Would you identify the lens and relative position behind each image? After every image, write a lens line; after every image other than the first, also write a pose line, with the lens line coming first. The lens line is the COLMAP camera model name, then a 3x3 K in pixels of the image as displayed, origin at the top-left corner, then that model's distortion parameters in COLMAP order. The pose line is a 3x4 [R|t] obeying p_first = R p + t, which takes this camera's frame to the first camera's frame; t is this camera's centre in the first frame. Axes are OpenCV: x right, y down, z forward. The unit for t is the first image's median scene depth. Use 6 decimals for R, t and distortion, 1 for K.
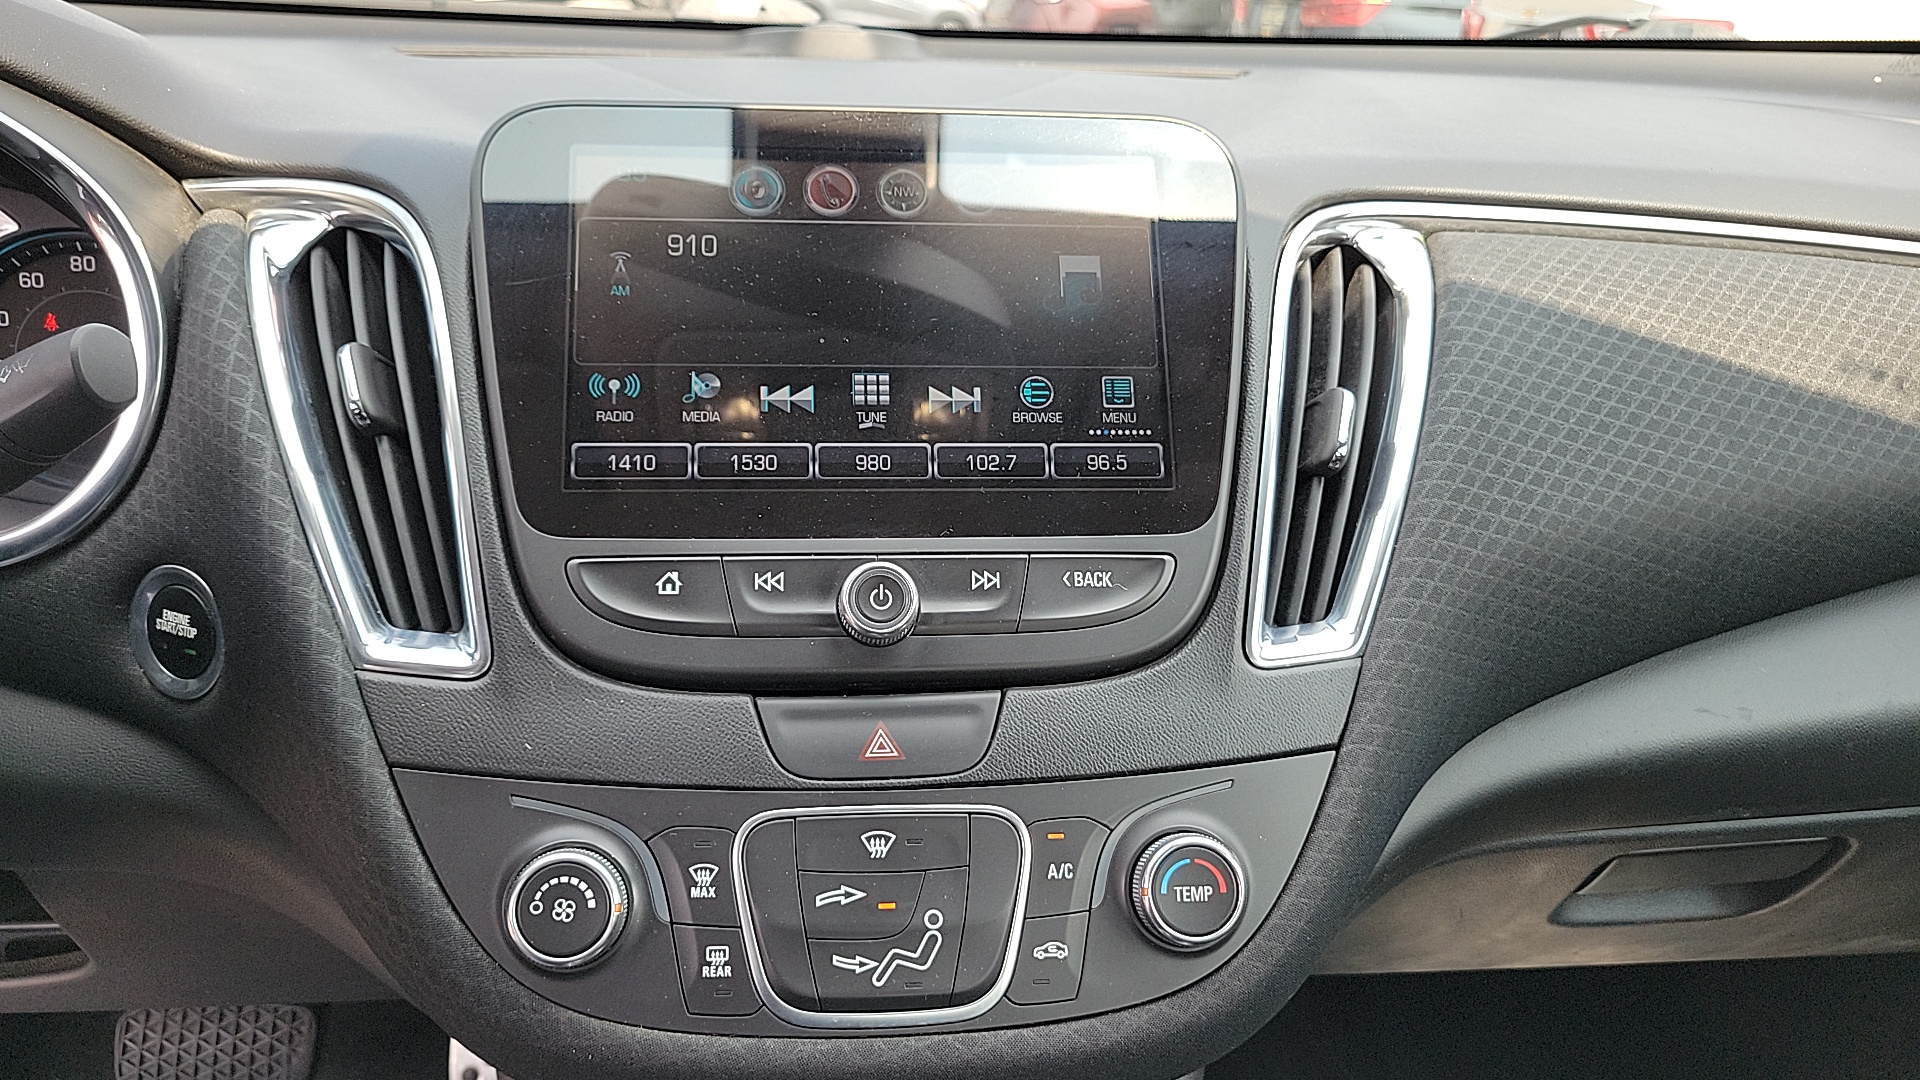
lens RADIAL K [[1517.1, 0, 958.7], [0, 1517.1, 547.7], [0, 0, 1]] dist [-0.004009, 0.000947]
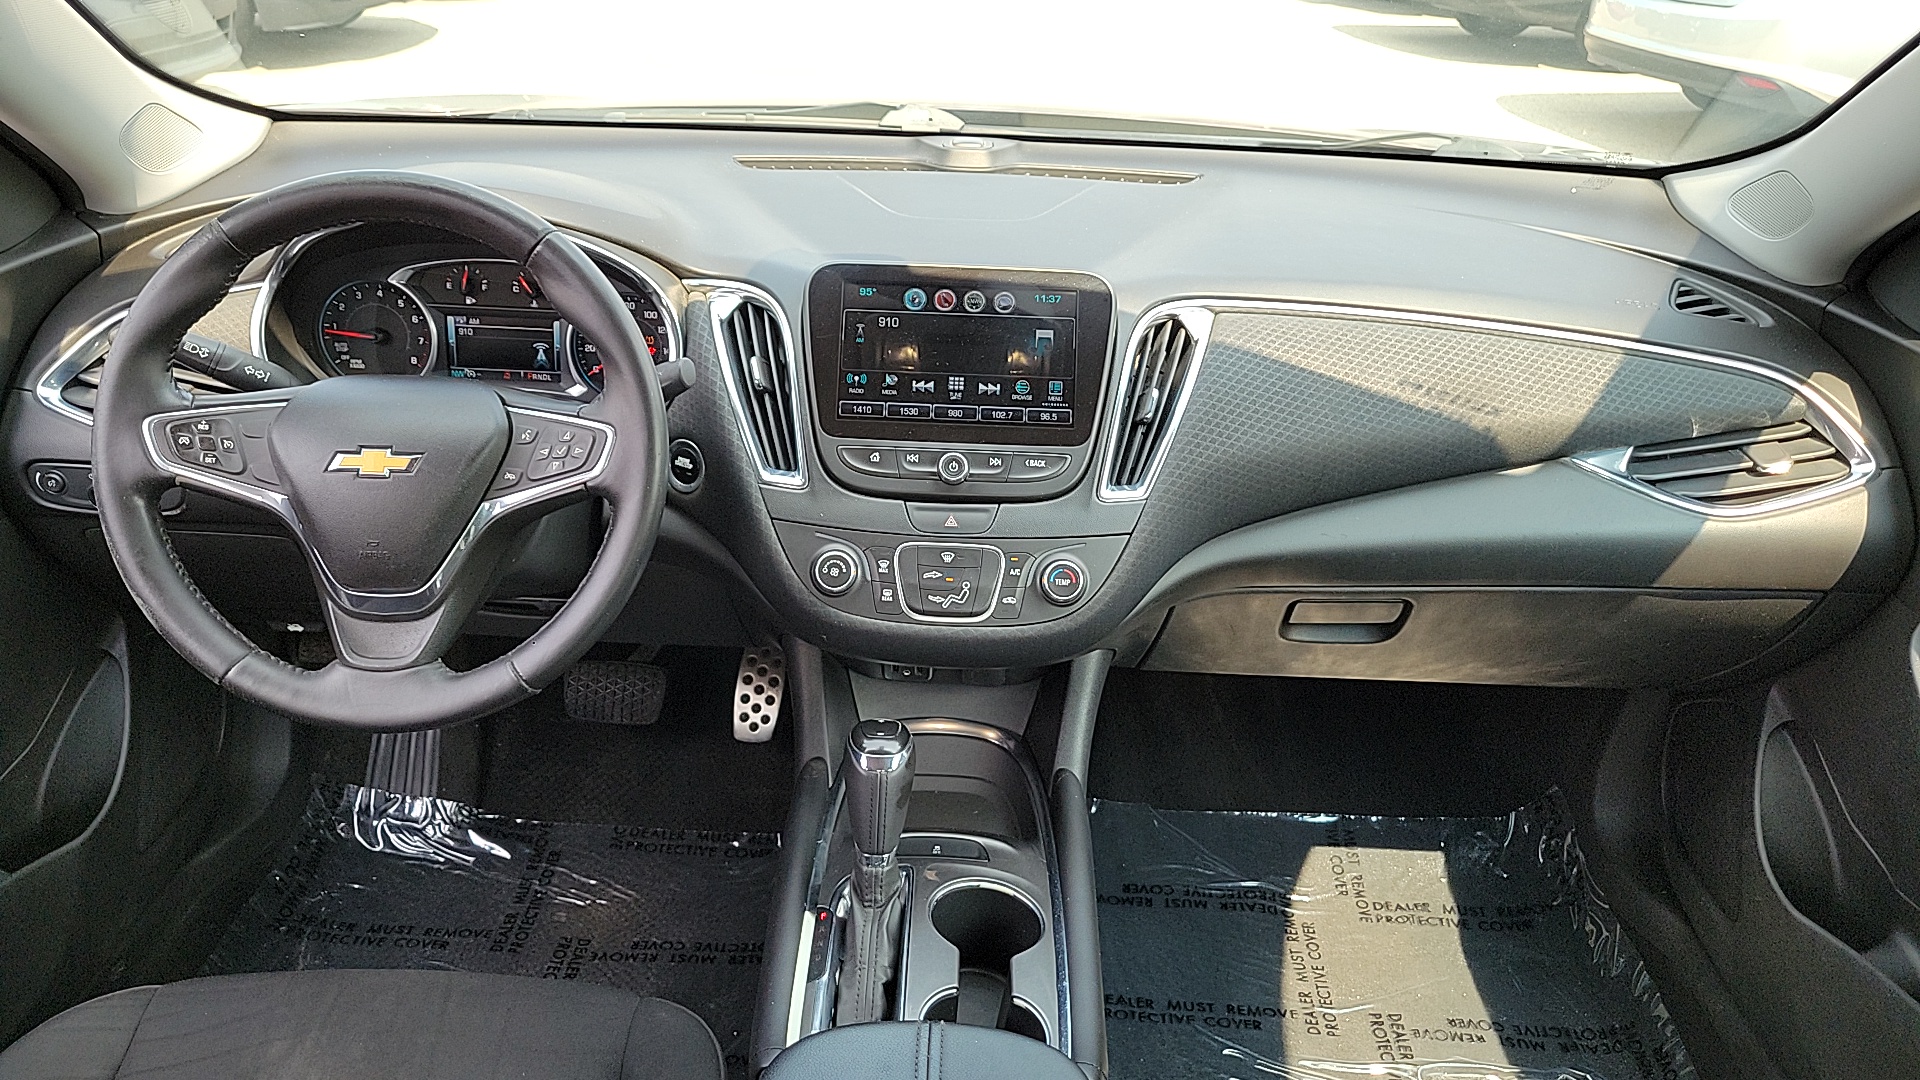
lens RADIAL K [[1468.0, 0, 957.8], [0, 1468.0, 526.6], [0, 0, 1]] dist [0.033334, -0.014879]
pose [[0.992693, 0.054574, -0.107623, 0.224733], [-0.045785, 0.995538, 0.082513, -0.070627], [0.111646, -0.076983, 0.990762, -1.466857]]
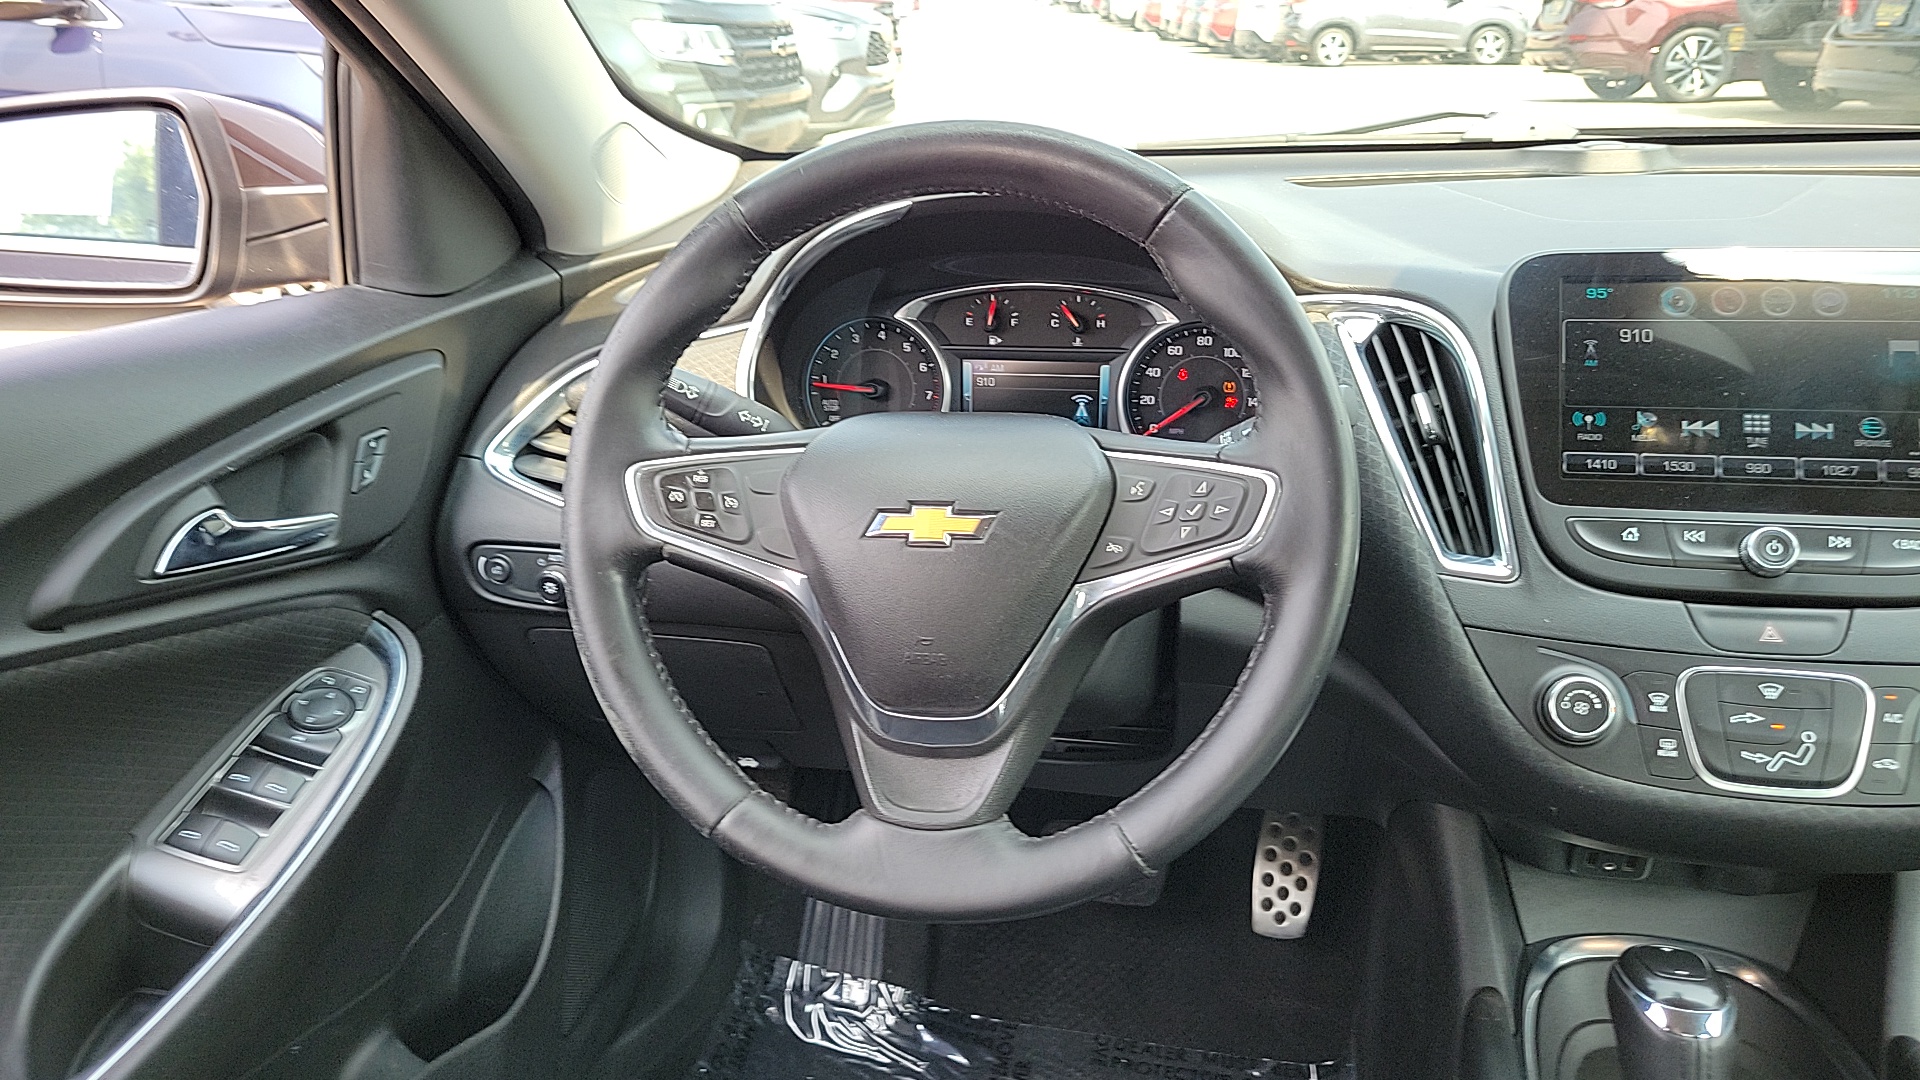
lens RADIAL K [[1468.0, 0, 928.9], [0, 1468.0, 547.6], [0, 0, 1]] dist [0.033334, -0.014879]
pose [[0.939417, 0.049490, -0.339185, -0.354558], [-0.051658, 0.998661, 0.002640, 0.072316], [0.338862, 0.015042, 0.940716, -0.819981]]
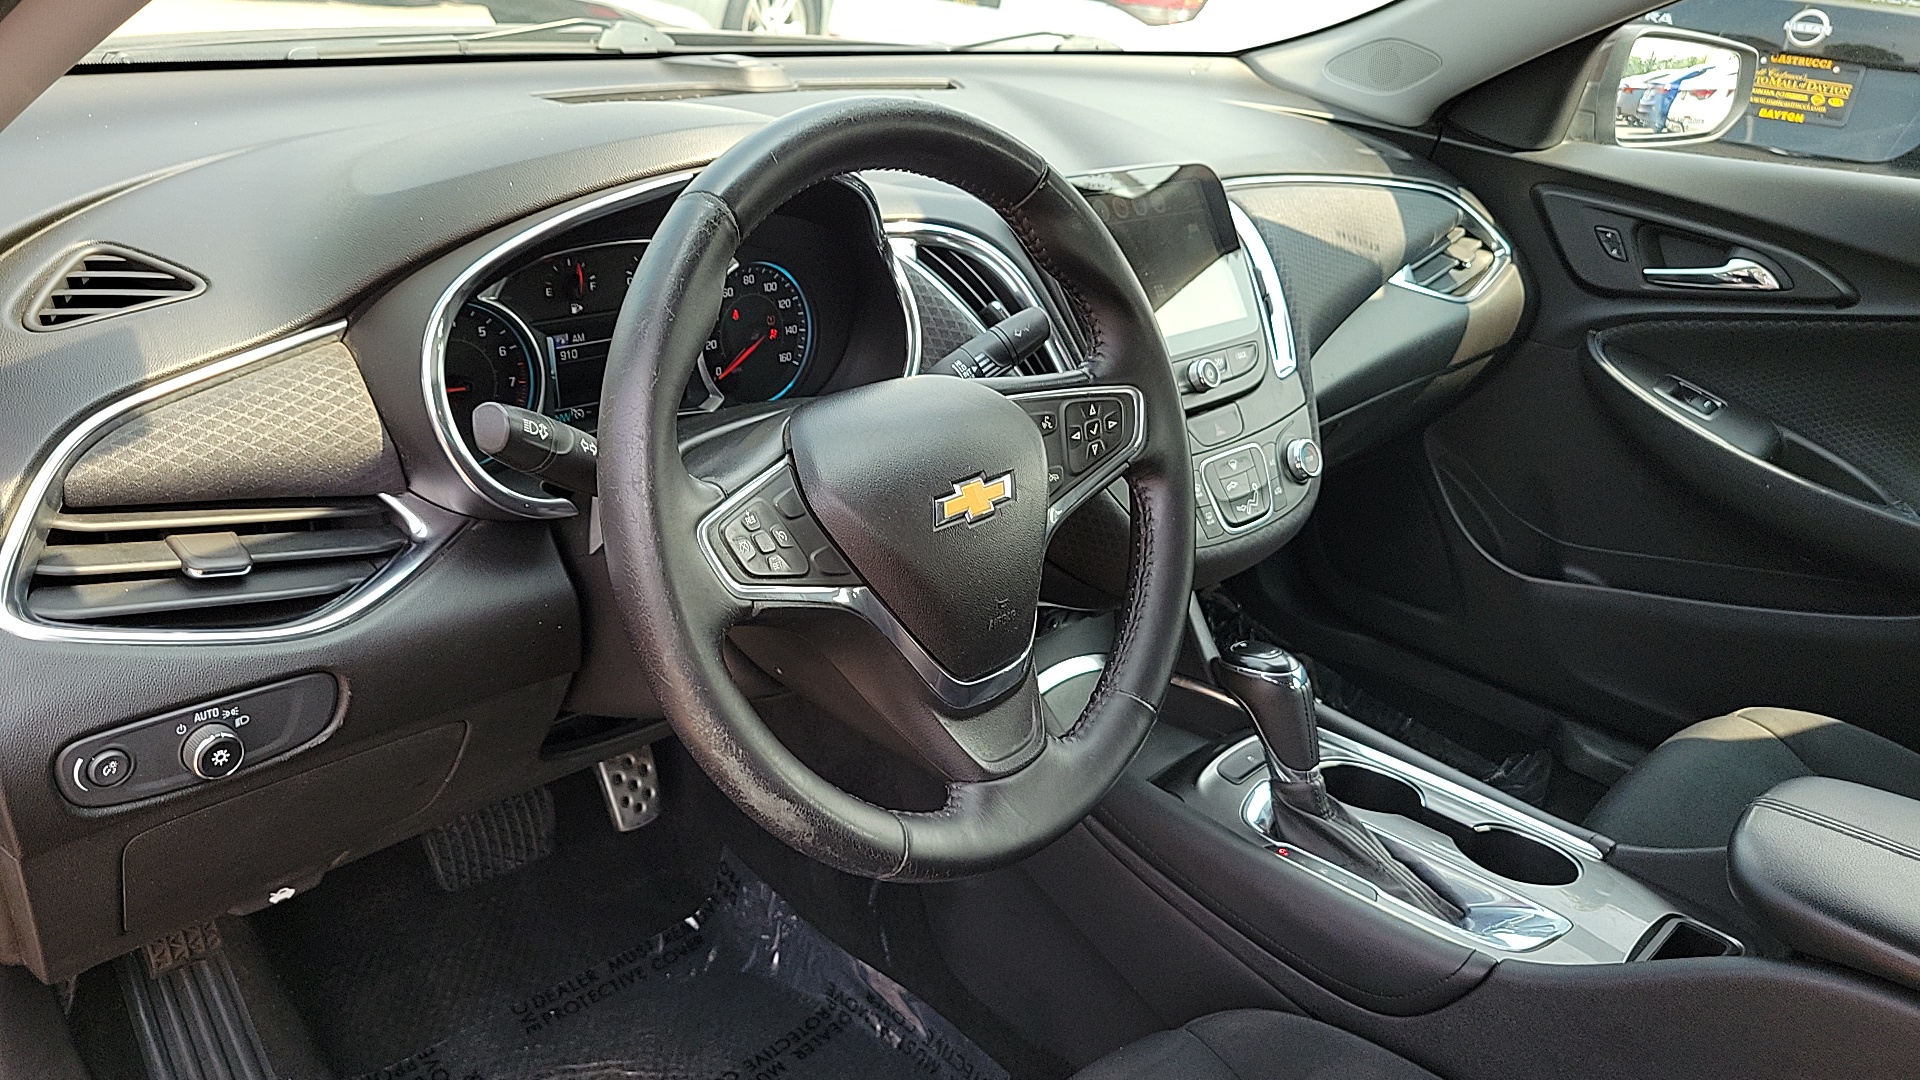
lens RADIAL K [[1468.0, 0, 932.3], [0, 1468.0, 563.9], [0, 0, 1]] dist [0.033334, -0.014879]
pose [[0.758979, -0.240249, 0.605170, -1.867571], [0.162700, 0.969931, 0.181005, -0.169838], [-0.630459, -0.038917, 0.775246, -0.602358]]
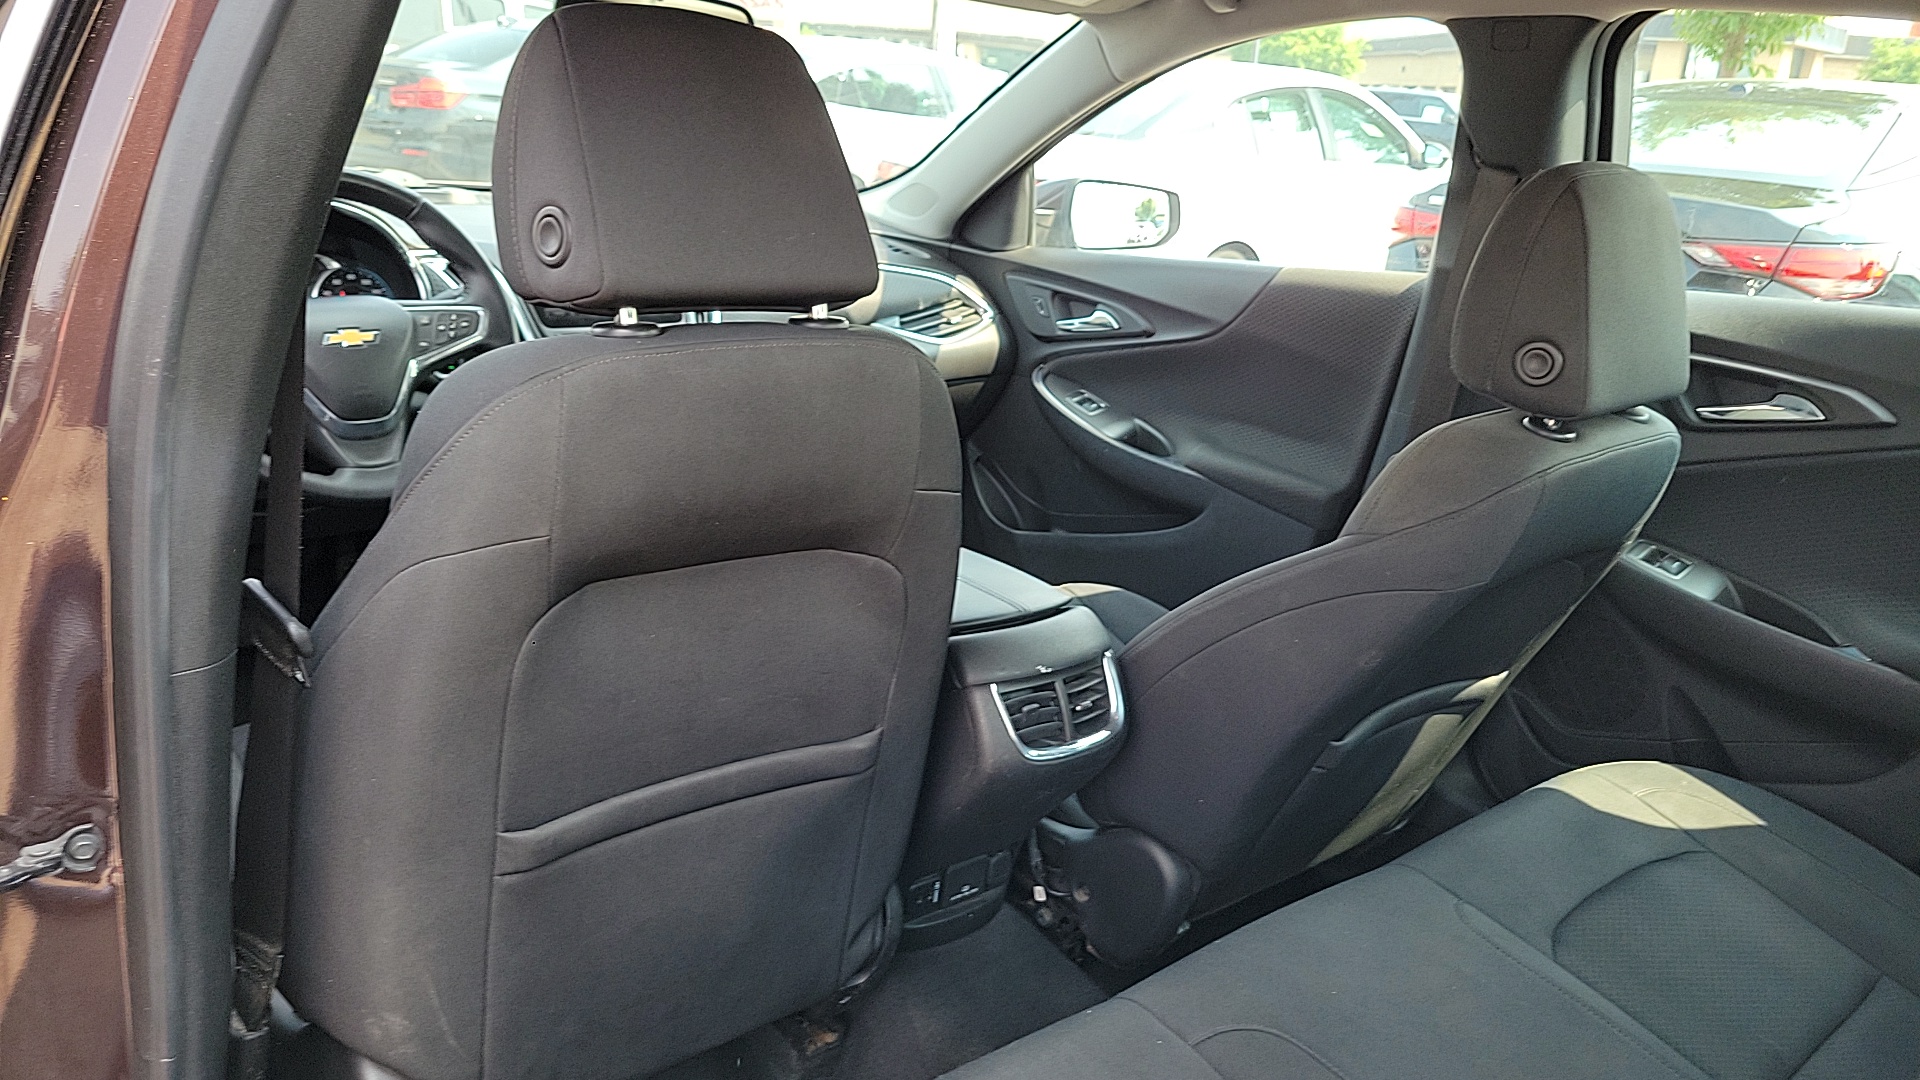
lens RADIAL K [[1468.0, 0, 965.9], [0, 1468.0, 555.6], [0, 0, 1]] dist [0.033334, -0.014879]
pose [[0.818041, -0.142598, 0.557202, -1.697013], [0.158838, 0.987114, 0.019427, 0.728409], [-0.552792, 0.072613, 0.830149, -3.081152]]
